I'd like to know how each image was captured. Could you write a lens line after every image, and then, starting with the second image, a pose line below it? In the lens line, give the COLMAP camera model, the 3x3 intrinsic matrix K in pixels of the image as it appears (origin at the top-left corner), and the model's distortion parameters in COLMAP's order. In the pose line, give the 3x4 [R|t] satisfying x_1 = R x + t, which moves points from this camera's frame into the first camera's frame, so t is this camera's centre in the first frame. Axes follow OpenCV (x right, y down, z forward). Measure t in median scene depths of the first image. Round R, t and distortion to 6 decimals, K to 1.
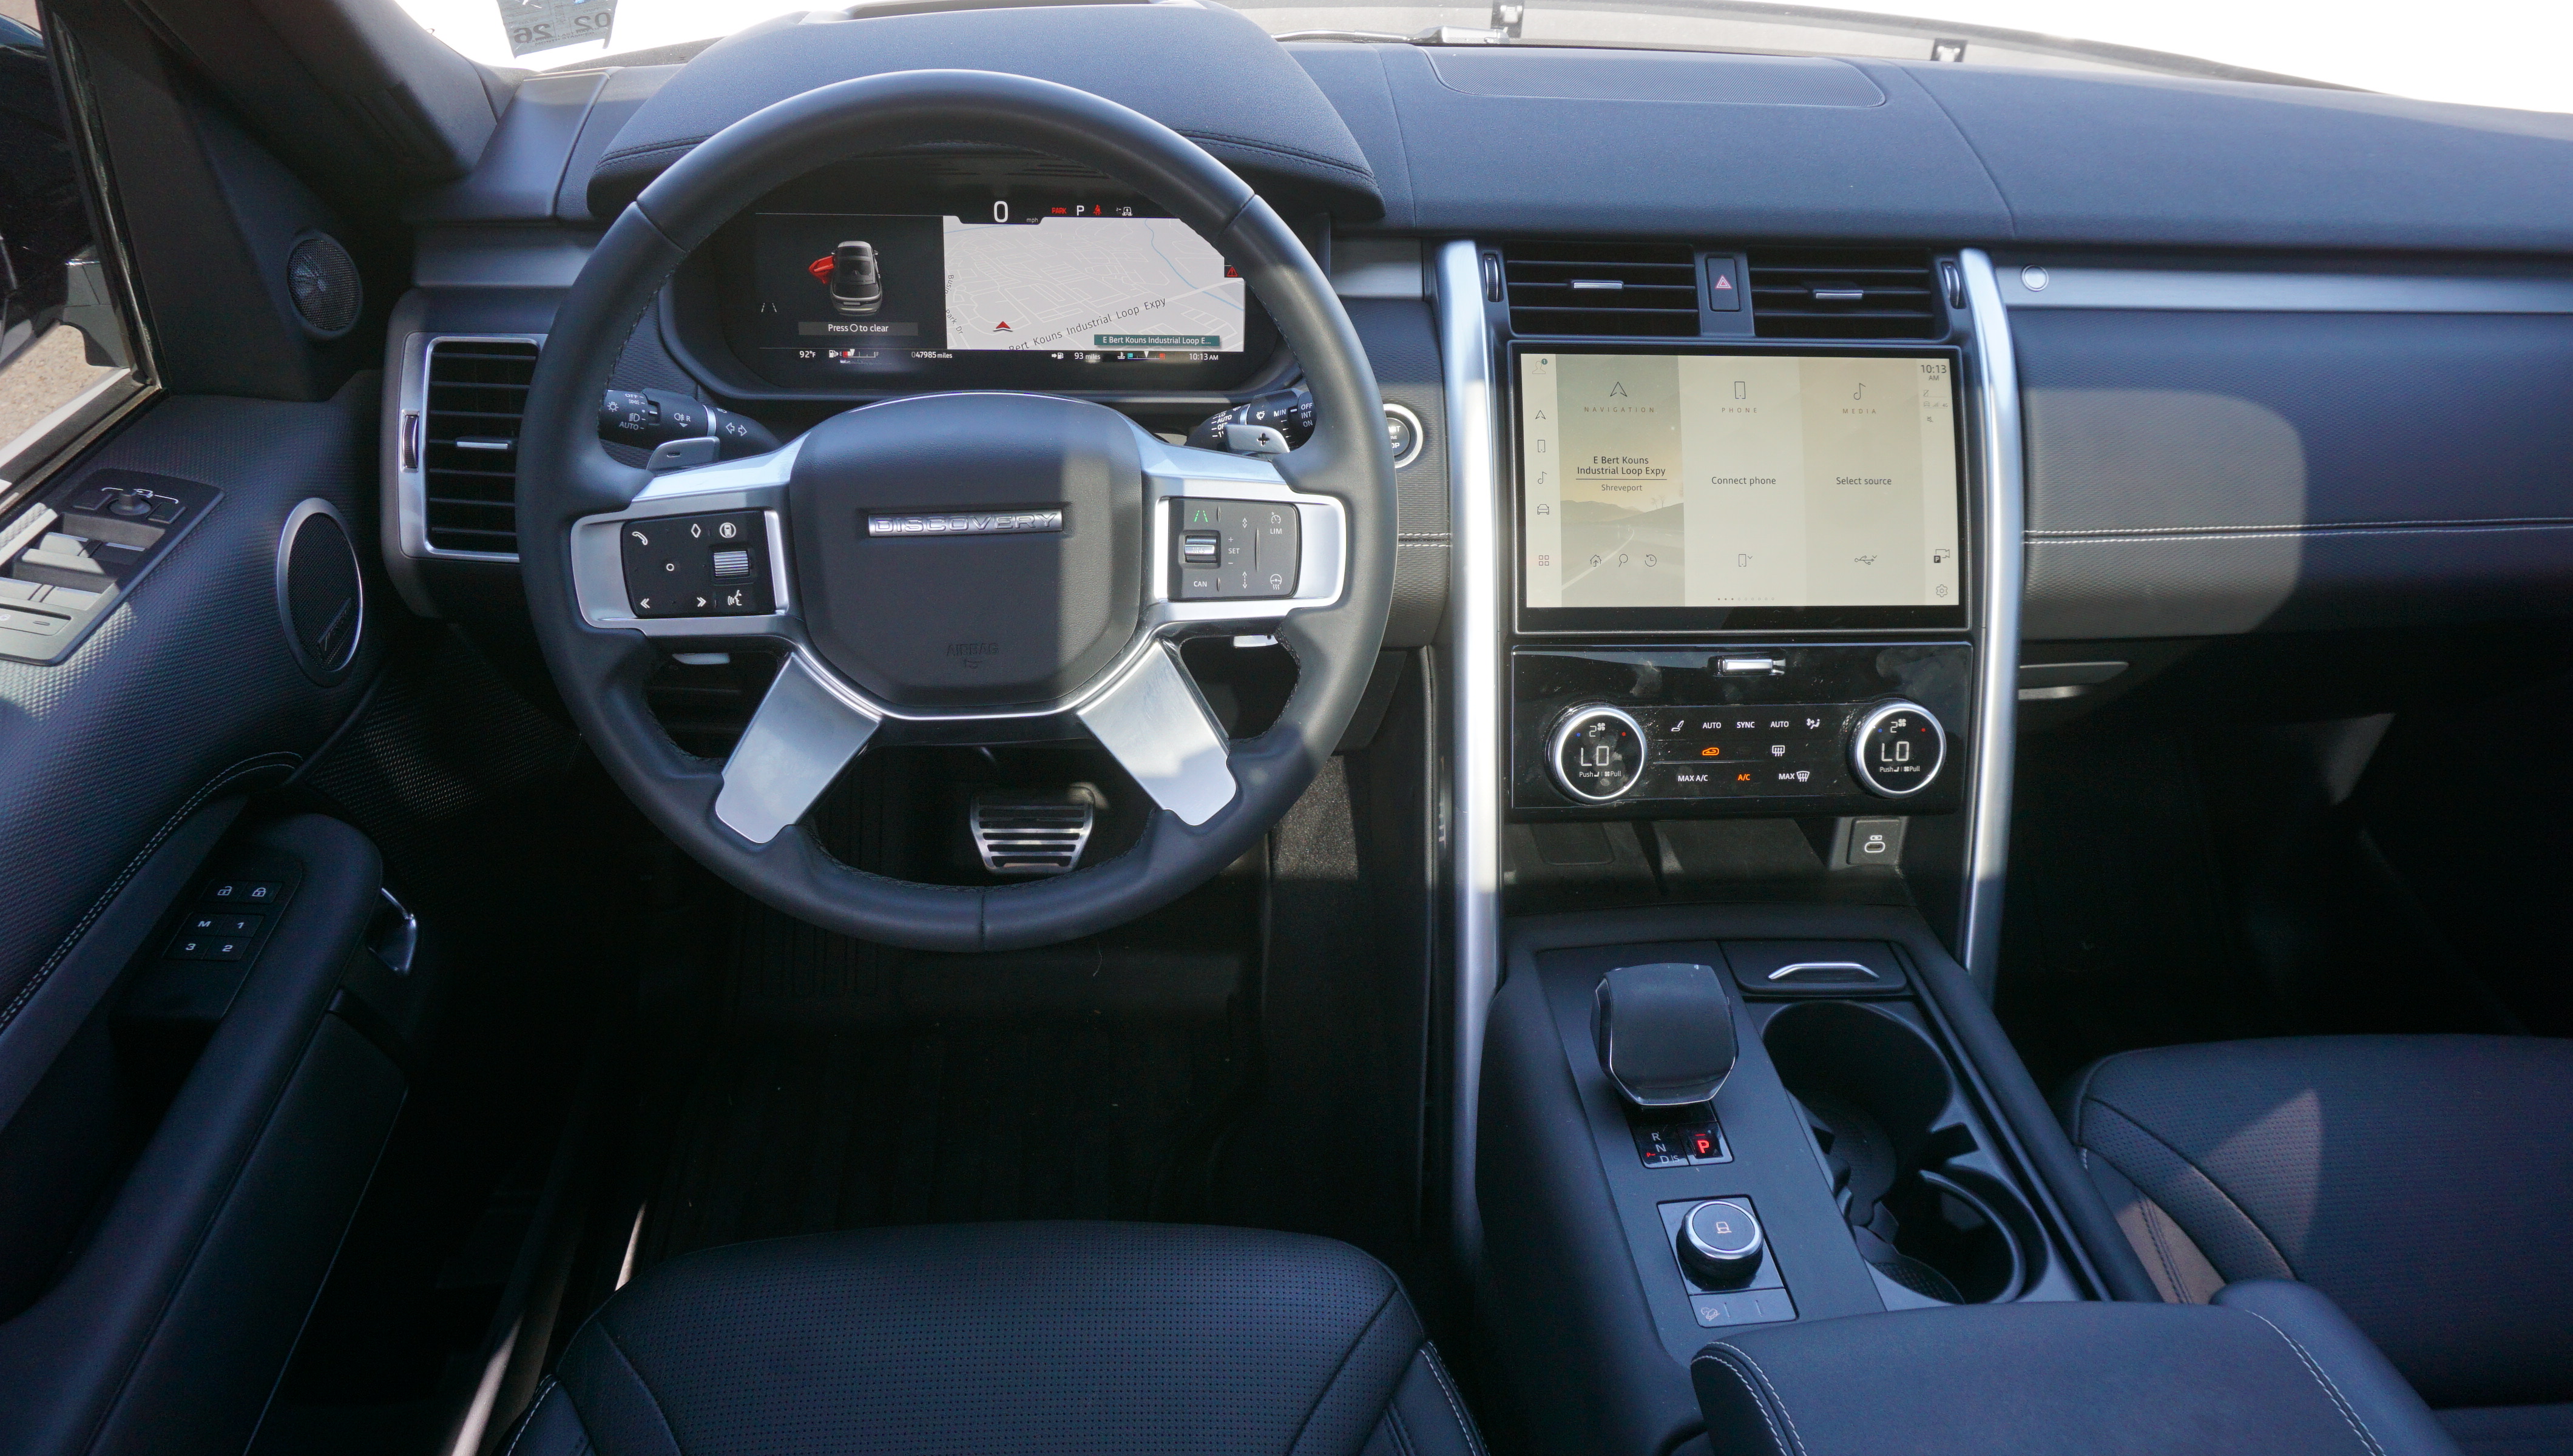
lens RADIAL K [[1733.3, 0, 1294.3], [0, 1733.3, 721.6], [0, 0, 1]] dist [-0.044356, 0.040177]
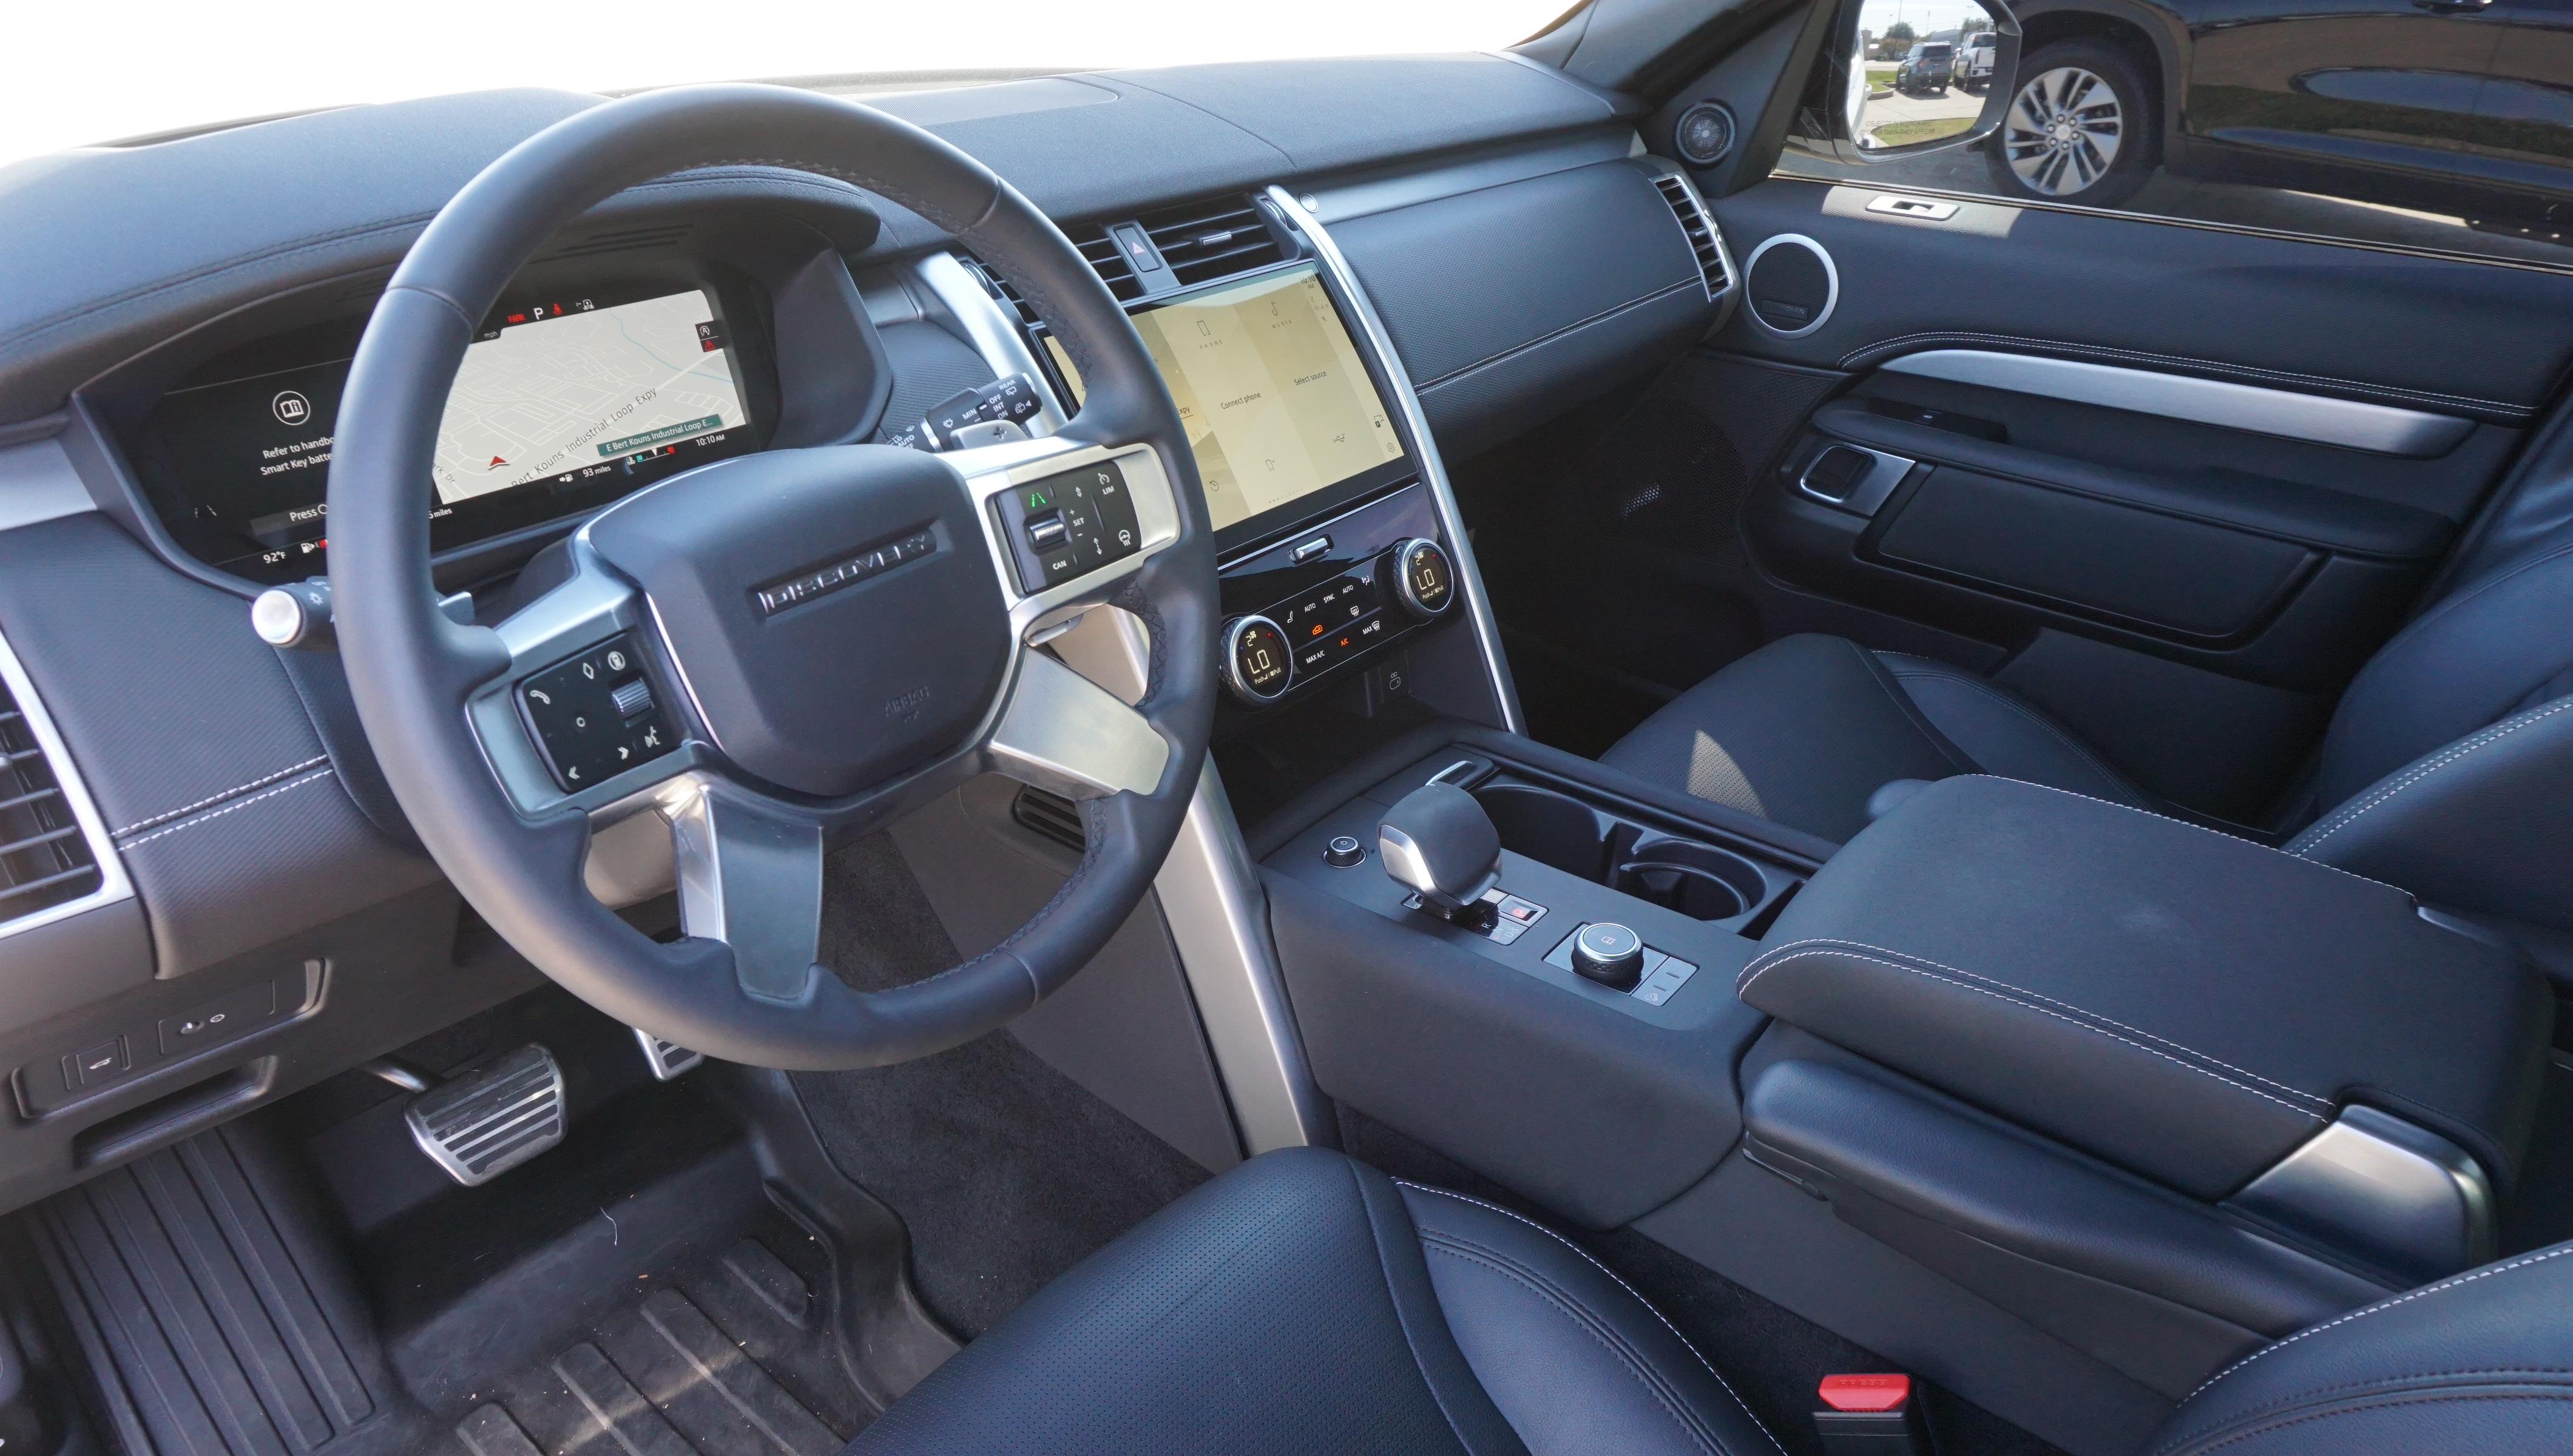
lens RADIAL K [[1733.3, 0, 1294.0], [0, 1733.3, 730.7], [0, 0, 1]] dist [-0.044356, 0.040177]
pose [[0.698500, -0.356935, 0.620238, -0.490931], [0.408950, 0.910356, 0.063341, -0.000737], [-0.587246, 0.209402, 0.781852, 0.139646]]
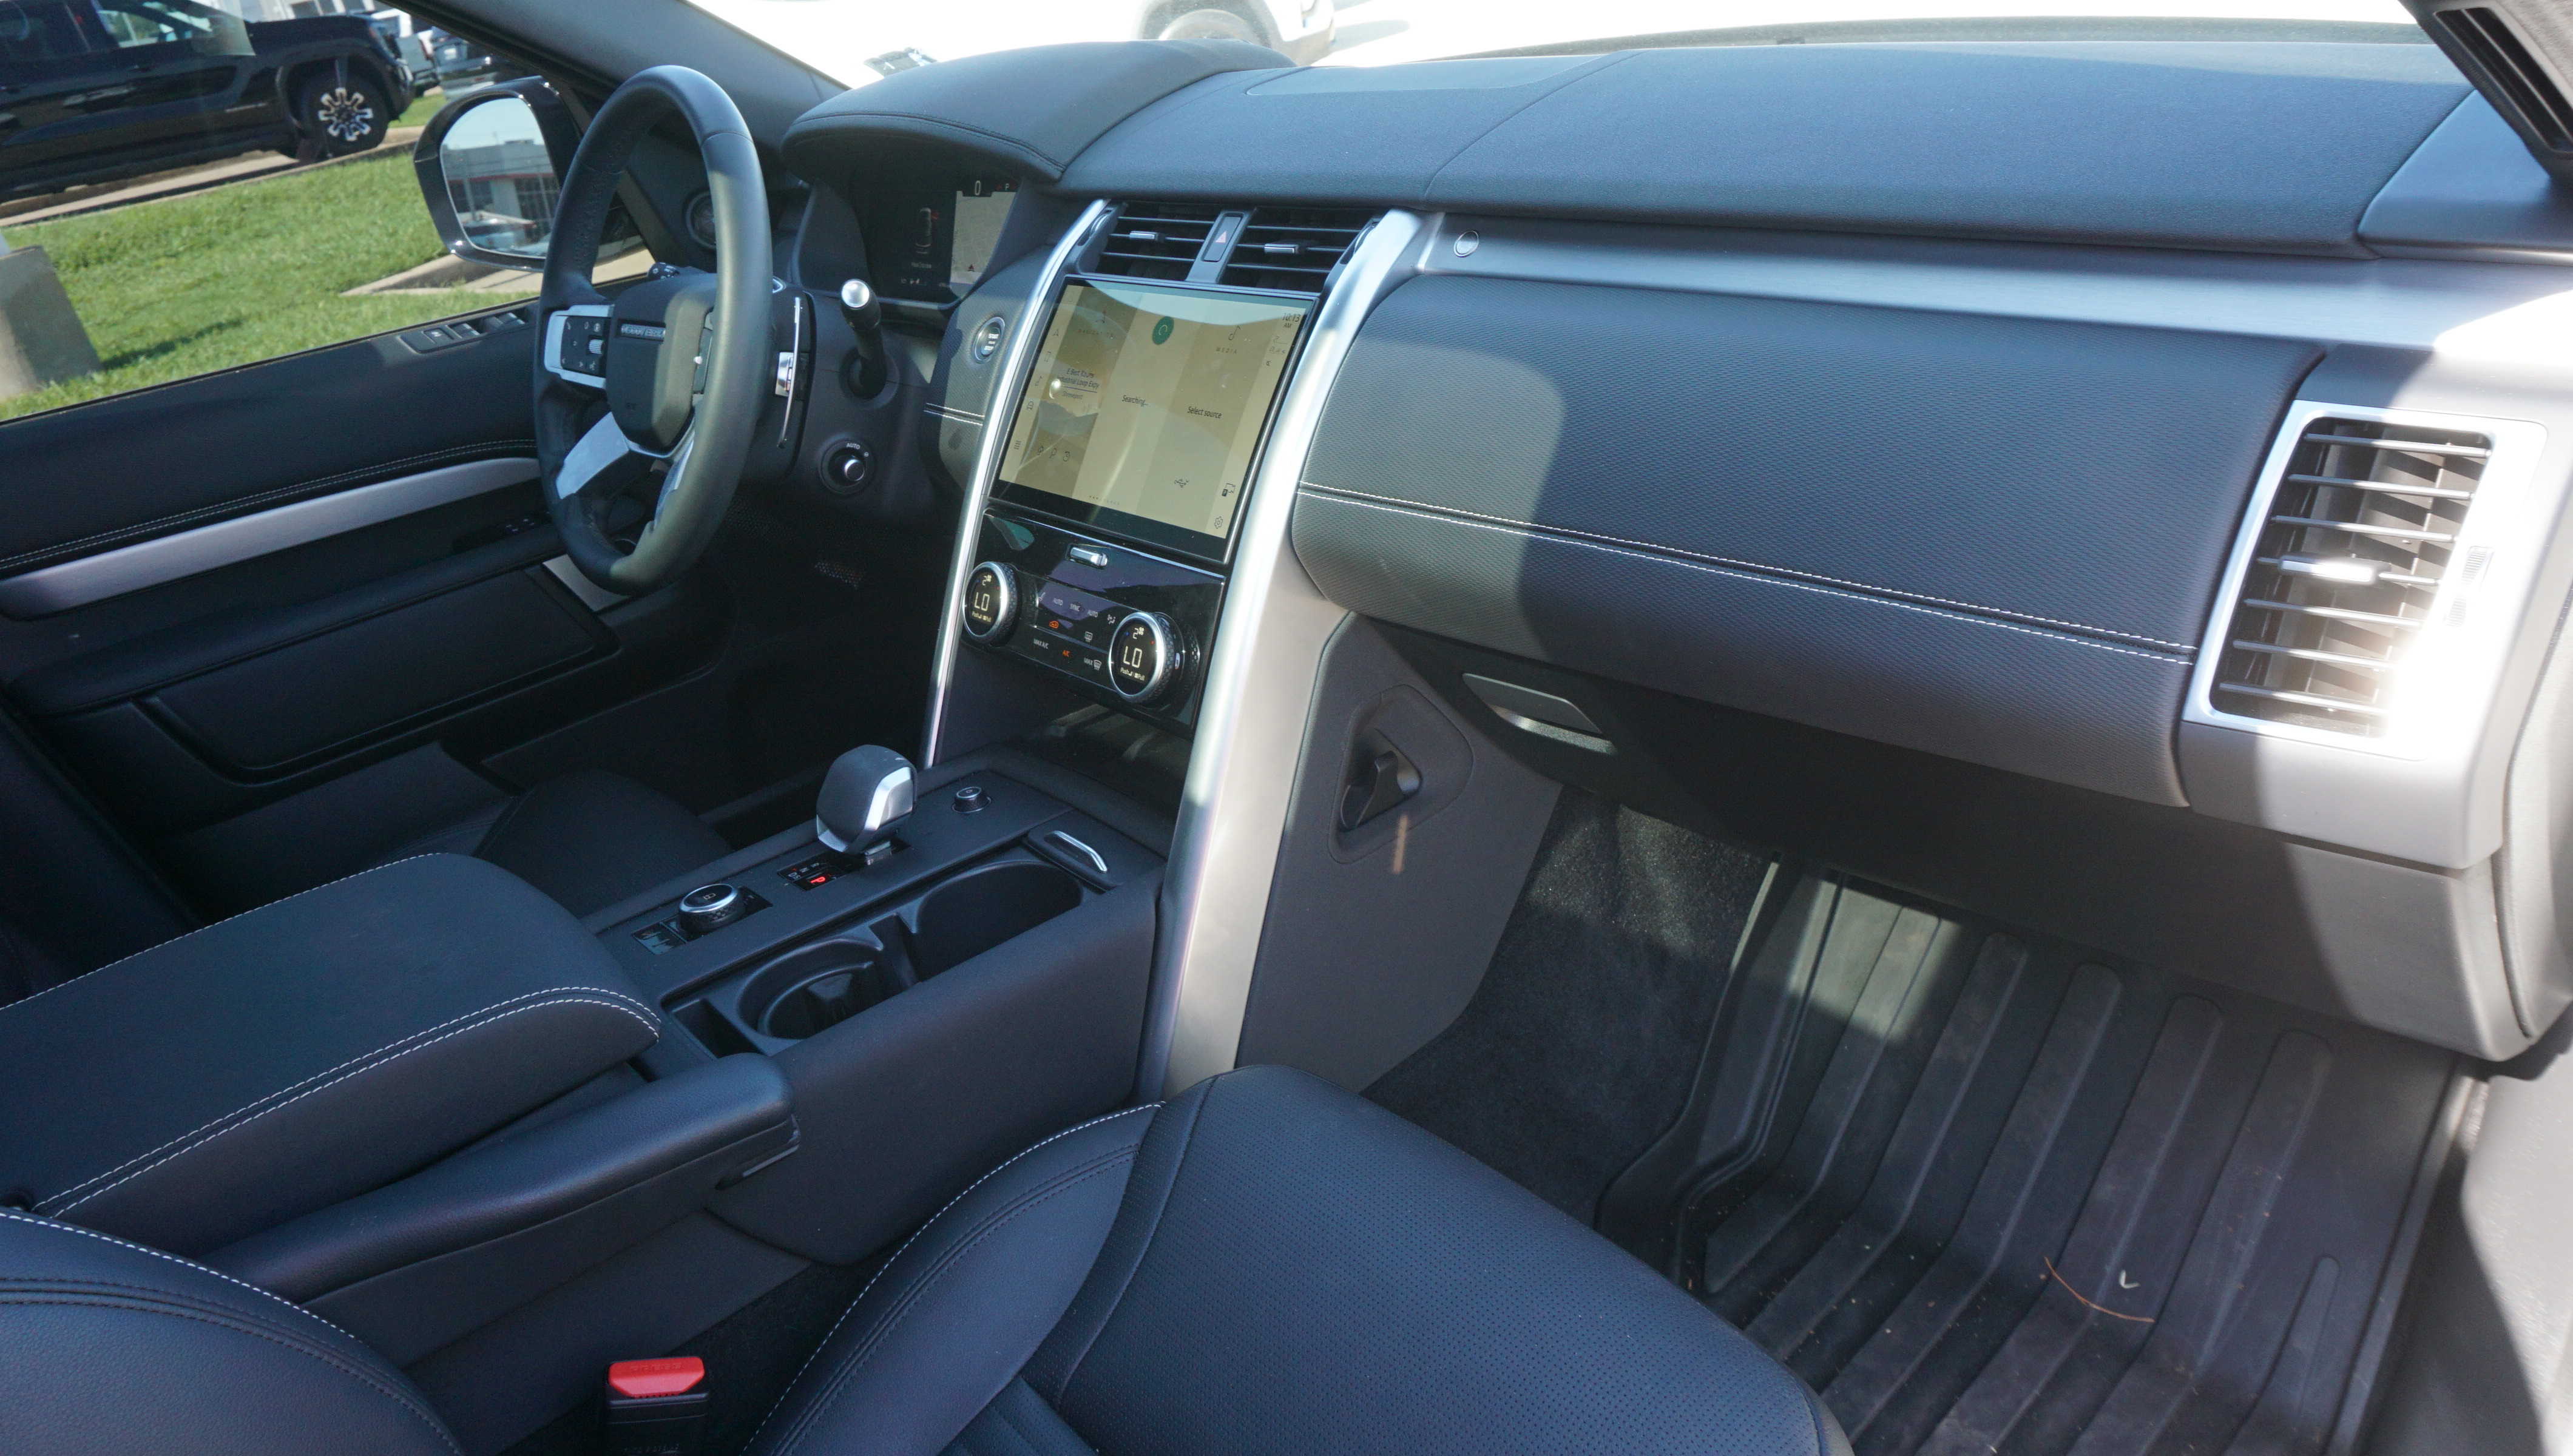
lens RADIAL K [[1733.3, 0, 1297.7], [0, 1733.3, 724.9], [0, 0, 1]] dist [-0.044356, 0.040177]
pose [[0.573500, 0.231037, -0.785952, 1.249356], [-0.308377, 0.949721, 0.054160, -0.031891], [0.758948, 0.211309, 0.615911, 0.425852]]
